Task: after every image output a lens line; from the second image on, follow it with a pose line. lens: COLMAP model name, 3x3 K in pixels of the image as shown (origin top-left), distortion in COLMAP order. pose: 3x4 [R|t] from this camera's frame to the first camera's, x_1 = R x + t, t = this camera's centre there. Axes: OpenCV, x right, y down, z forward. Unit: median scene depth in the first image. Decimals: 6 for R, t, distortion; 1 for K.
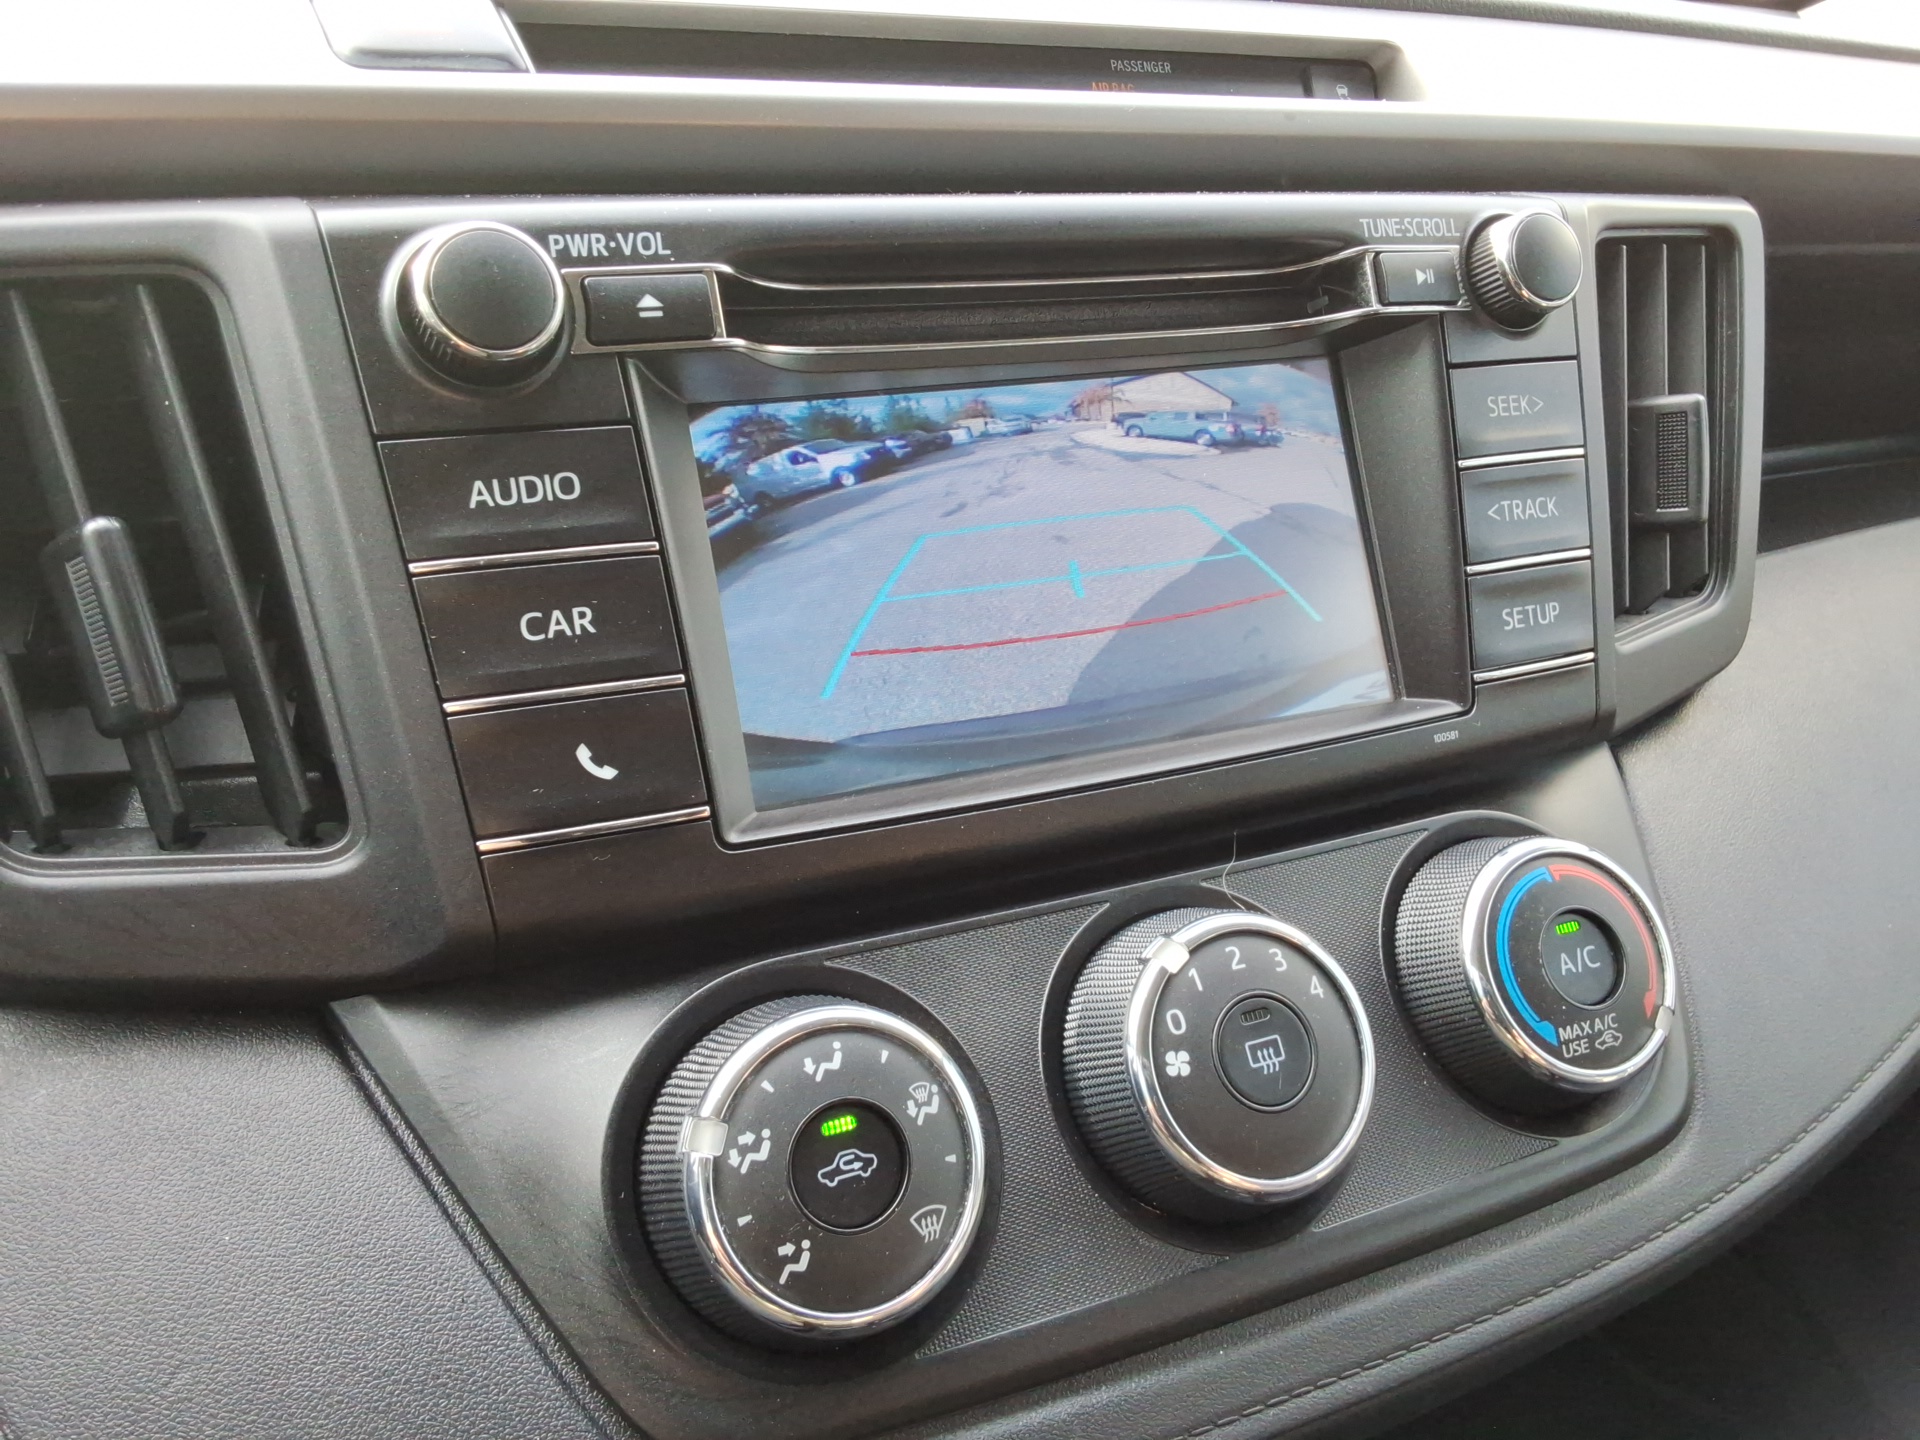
lens RADIAL K [[1532.8, 0, 970.4], [0, 1532.8, 697.4], [0, 0, 1]] dist [0.136654, -0.220369]
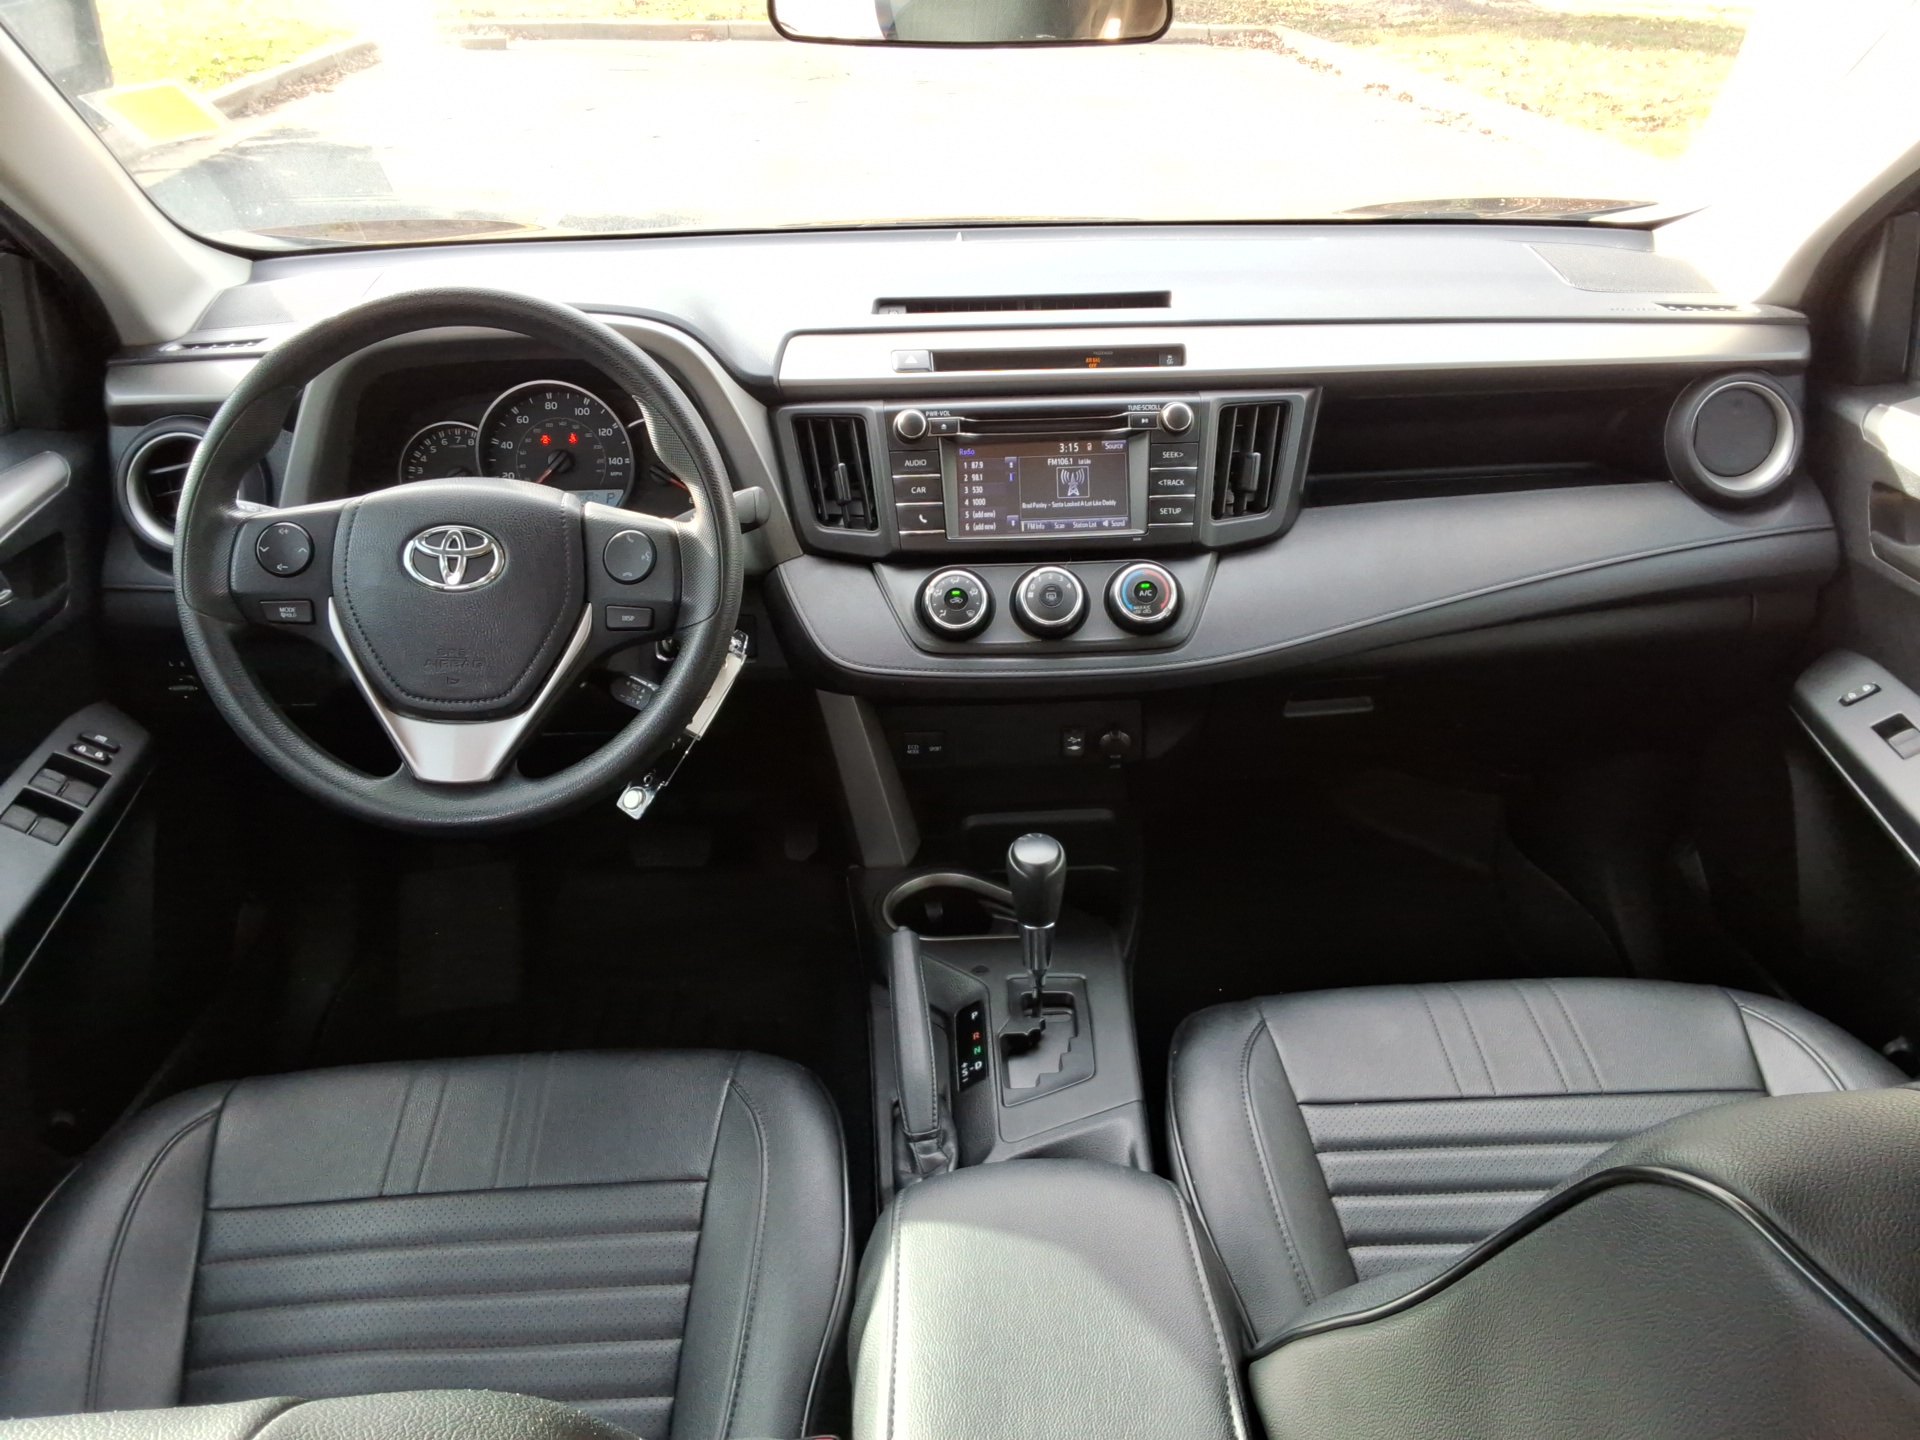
lens RADIAL K [[1561.9, 0, 969.6], [0, 1561.9, 694.9], [0, 0, 1]] dist [0.152931, -0.260903]
pose [[0.915887, 0.125142, -0.381433, 1.802386], [-0.109157, 0.992003, 0.063357, 0.256845], [0.386311, -0.016392, 0.922223, -3.434677]]
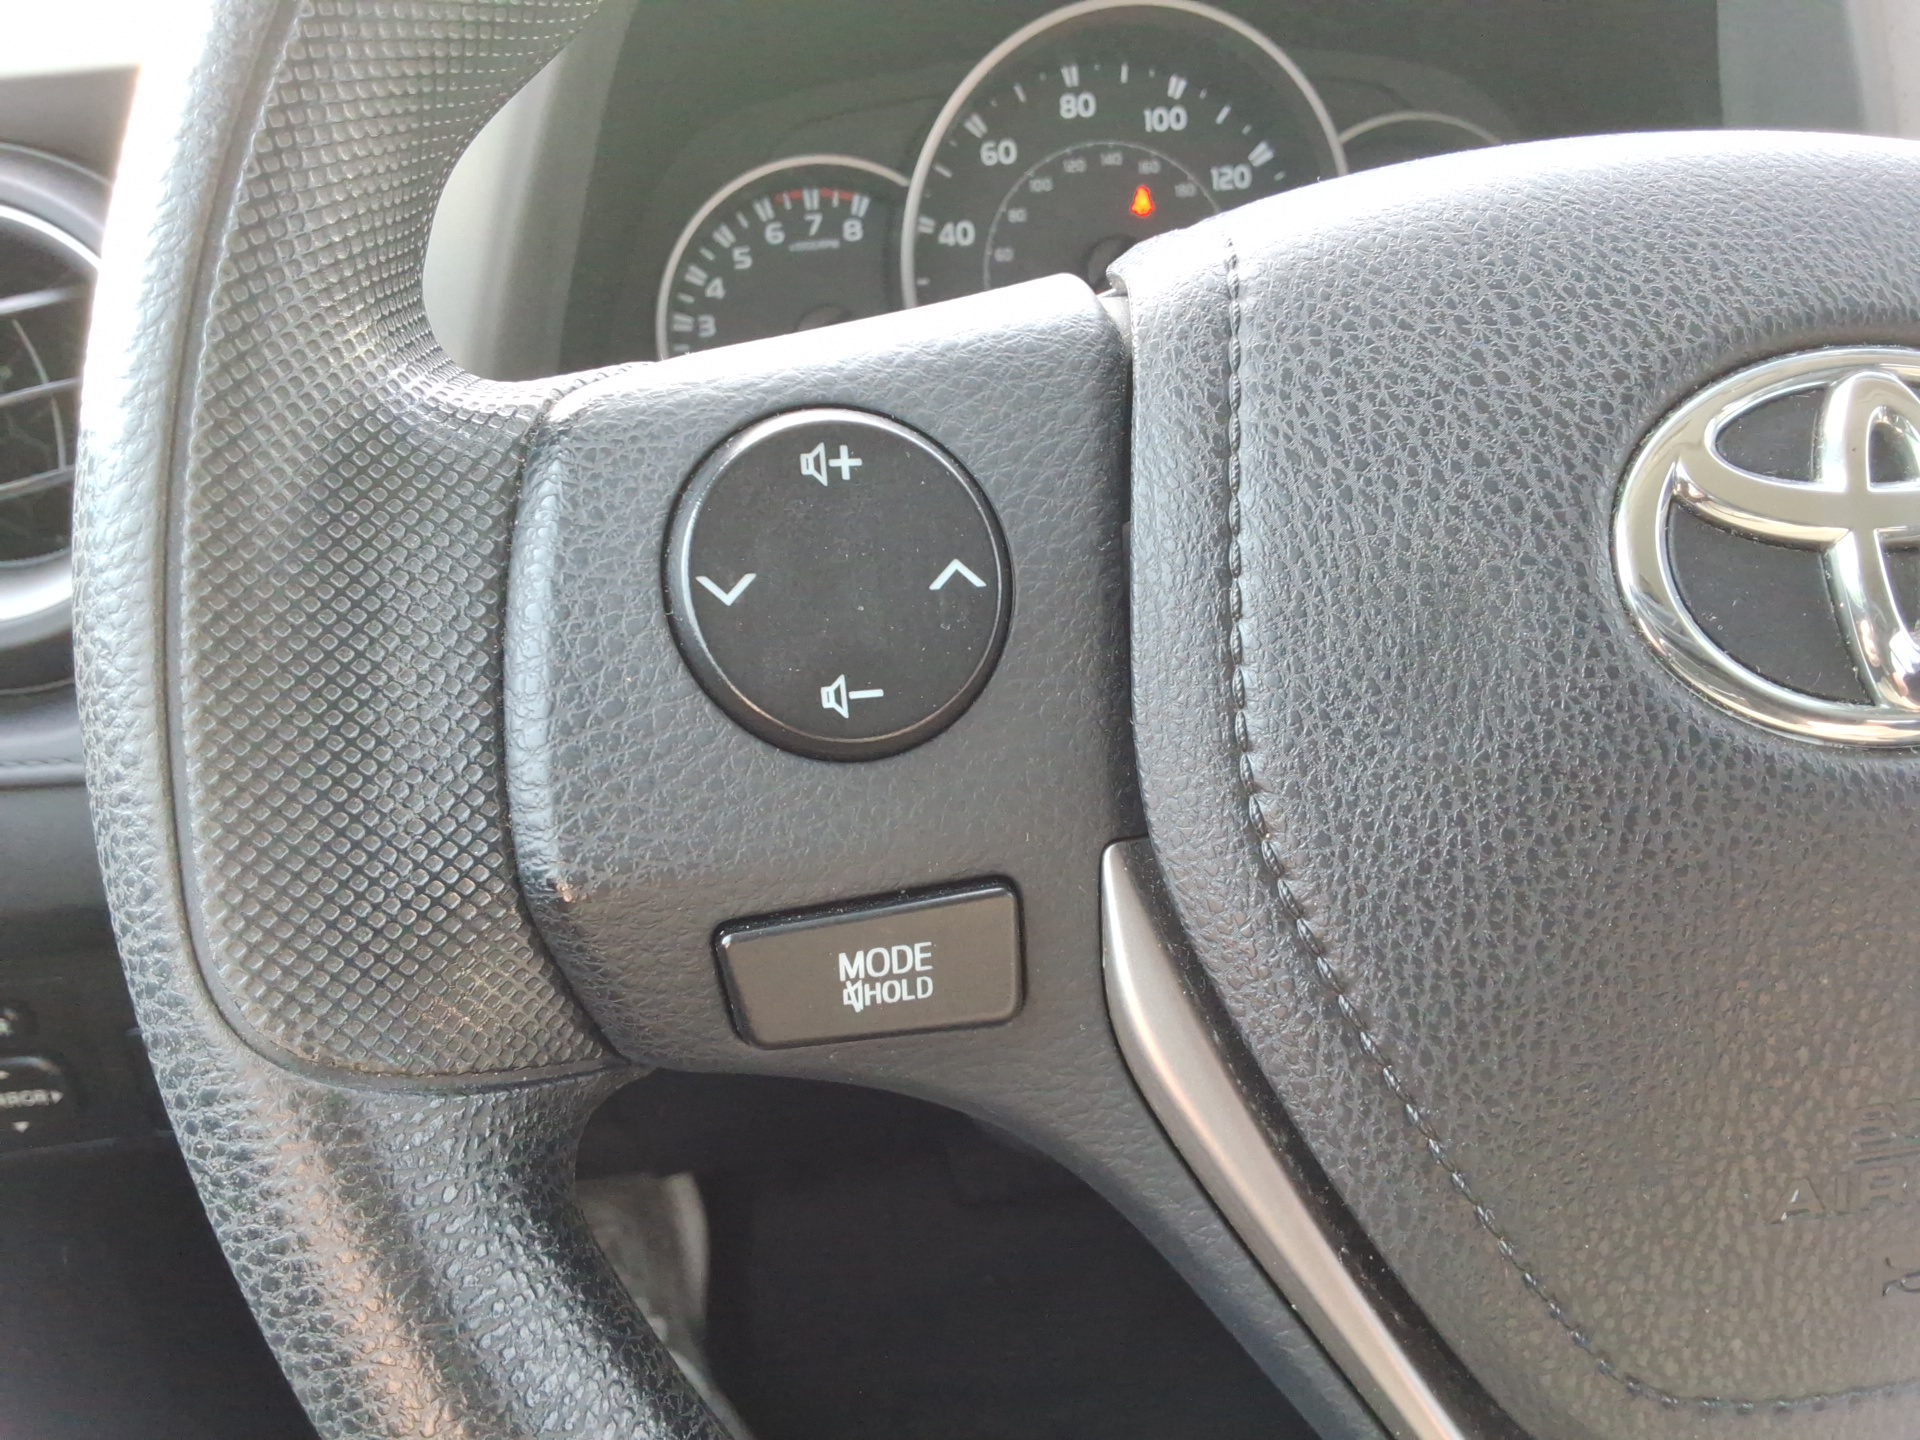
lens RADIAL K [[1561.9, 0, 969.6], [0, 1561.9, 694.9], [0, 0, 1]] dist [0.152931, -0.260903]
pose [[0.971286, 0.037162, -0.234993, -1.264194], [-0.023972, 0.997986, 0.058738, 0.341876], [0.236702, -0.051418, 0.970221, -0.892987]]
